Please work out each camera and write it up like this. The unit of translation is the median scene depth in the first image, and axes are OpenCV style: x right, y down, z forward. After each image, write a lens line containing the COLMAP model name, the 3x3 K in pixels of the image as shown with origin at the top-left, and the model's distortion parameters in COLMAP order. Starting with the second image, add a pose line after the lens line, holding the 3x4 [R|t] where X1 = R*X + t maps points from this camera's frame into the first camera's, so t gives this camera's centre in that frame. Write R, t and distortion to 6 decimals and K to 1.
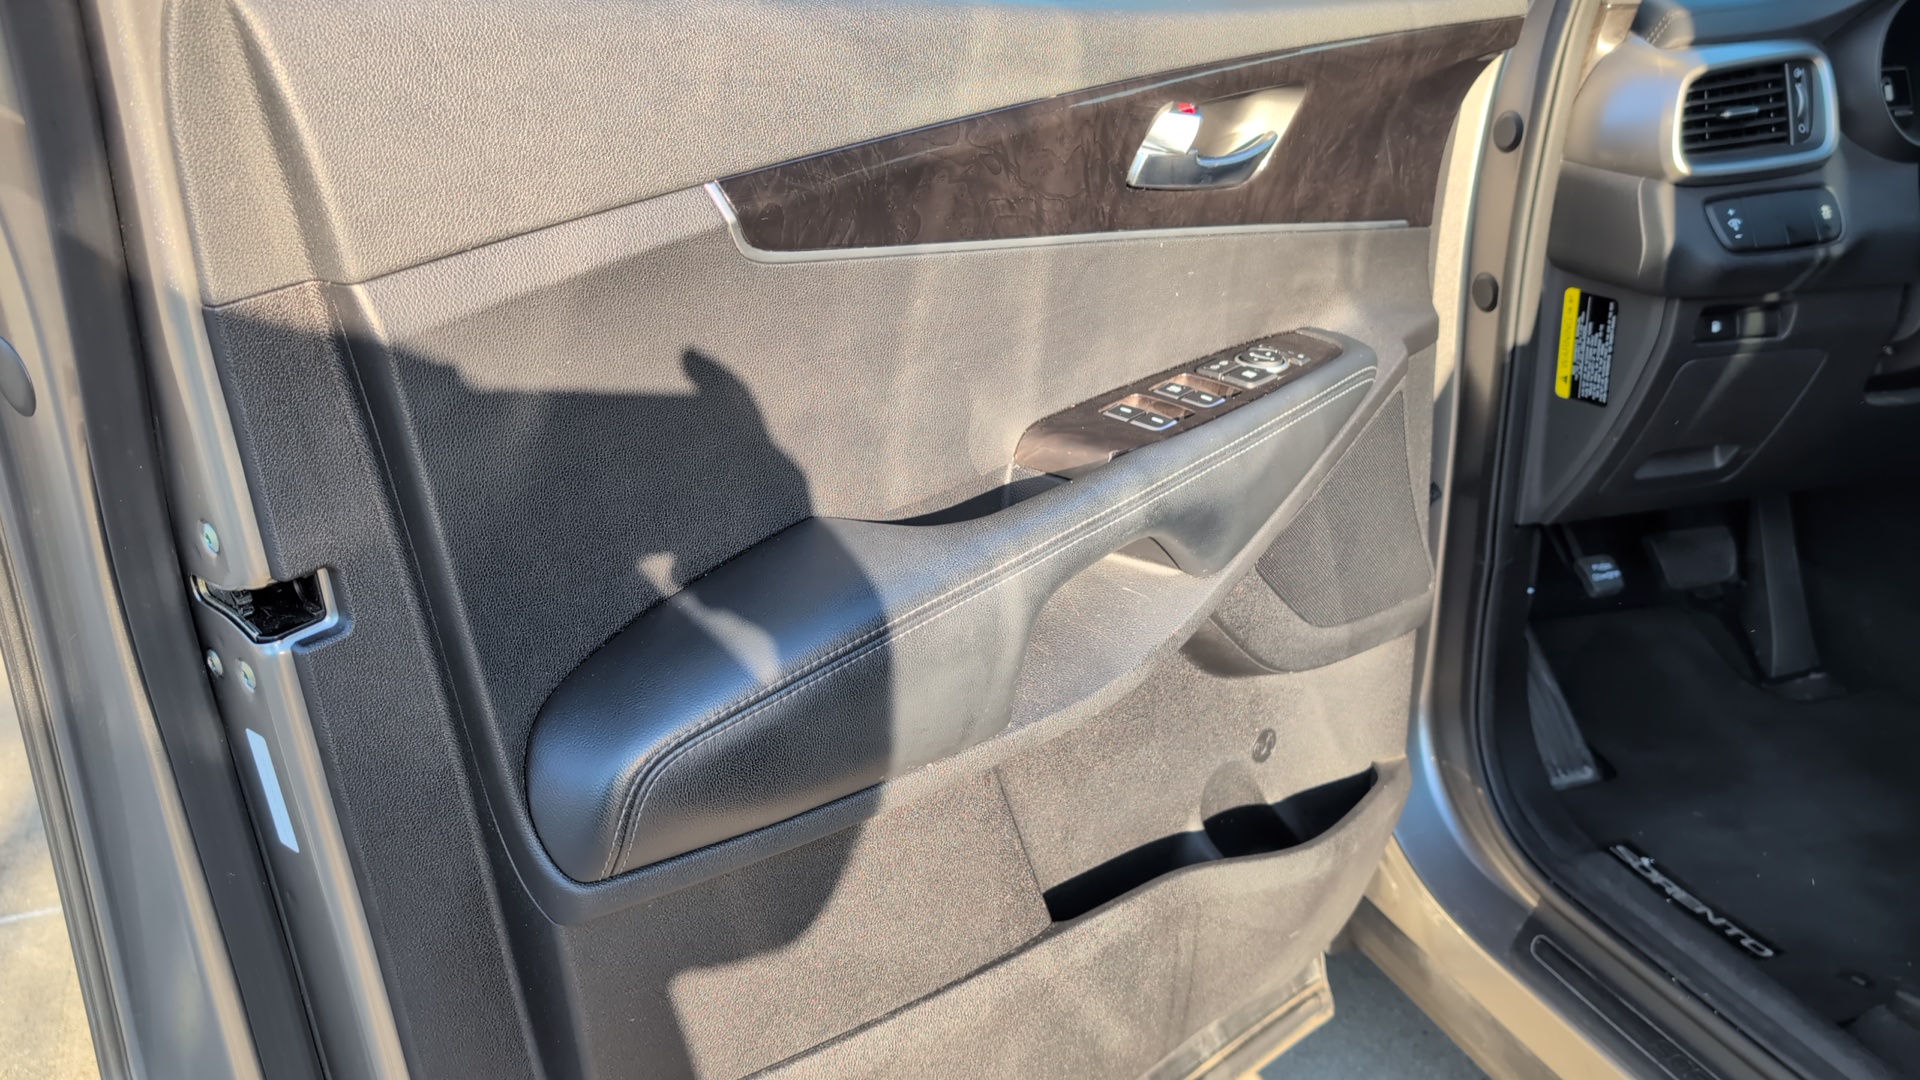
lens RADIAL K [[1630.5, 0, 960.0], [0, 1630.5, 540.0], [0, 0, 1]] dist [0.058243, -0.080398]
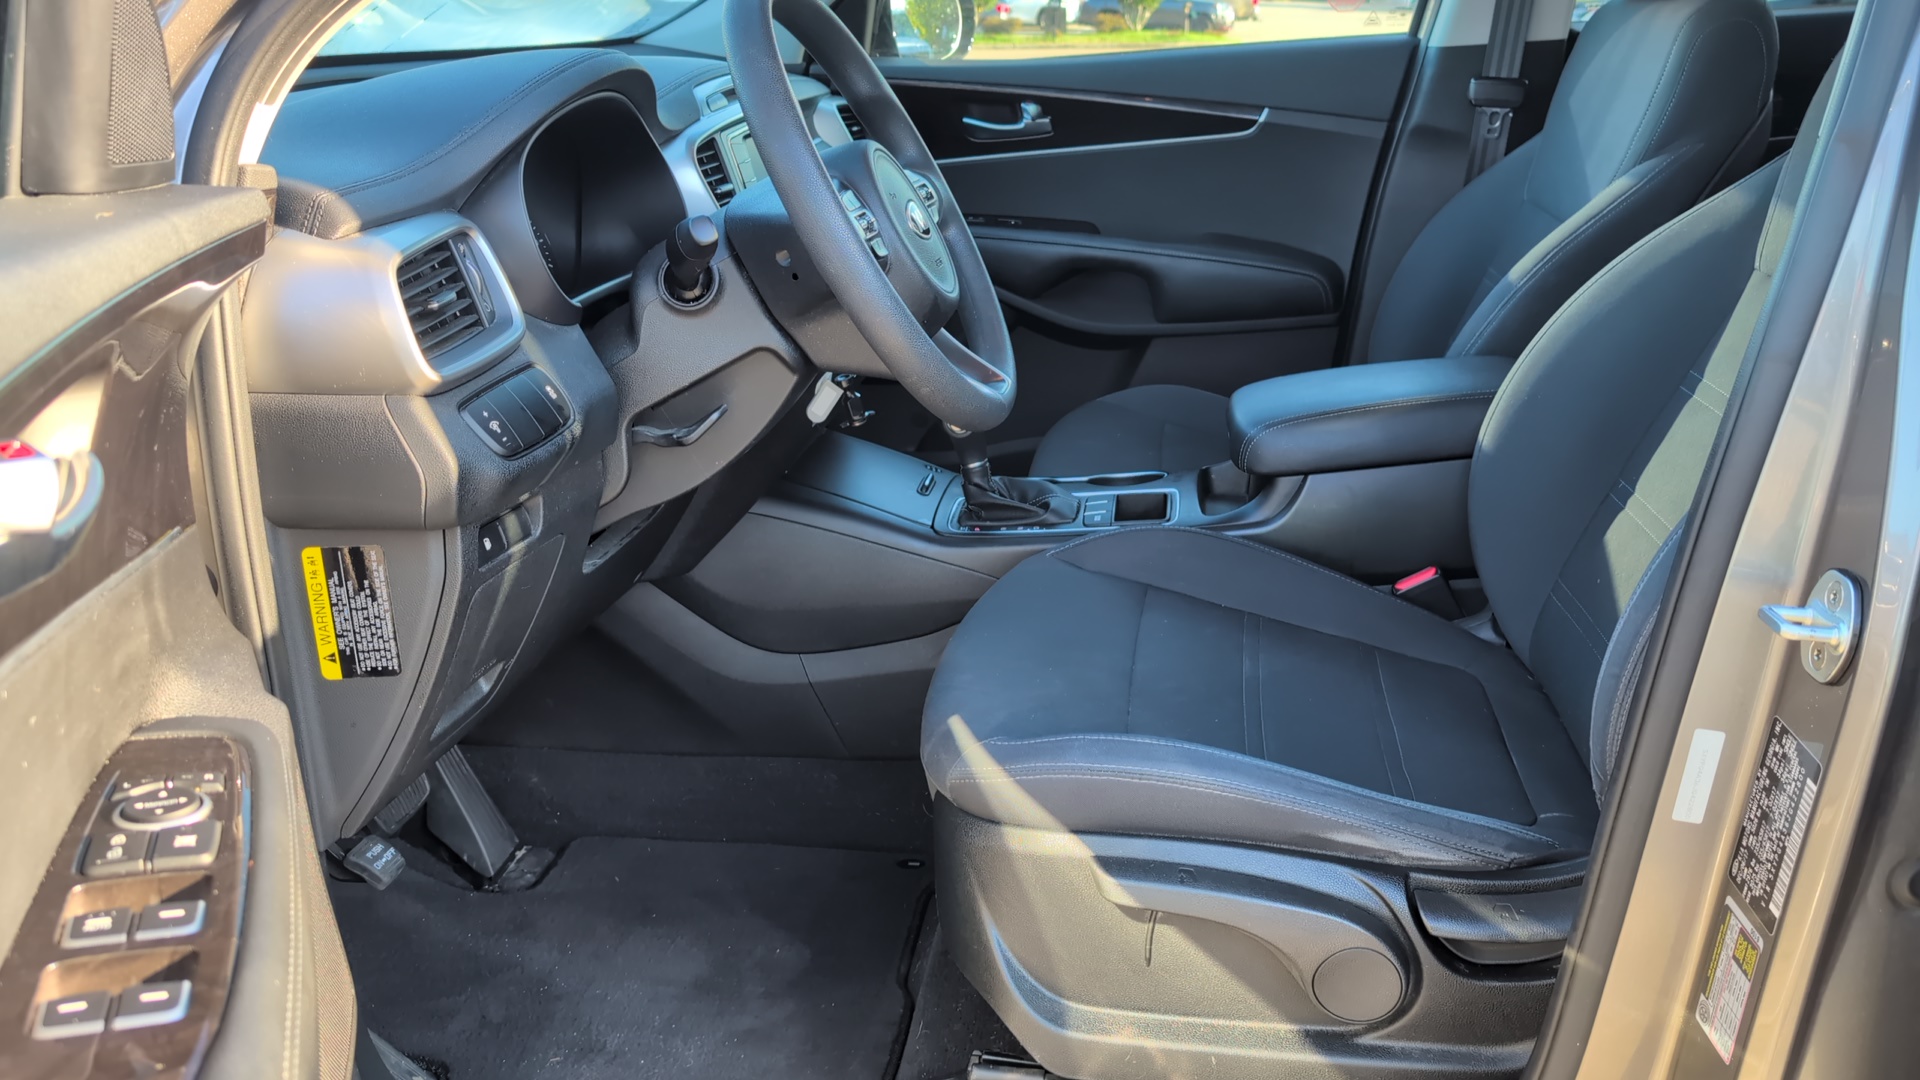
lens RADIAL K [[1630.5, 0, 960.0], [0, 1630.5, 540.0], [0, 0, 1]] dist [0.058243, -0.080398]
pose [[0.497773, -0.276584, 0.822024, -0.112483], [0.352179, 0.930591, 0.099853, -0.128669], [-0.792586, 0.239796, 0.560630, 0.329252]]
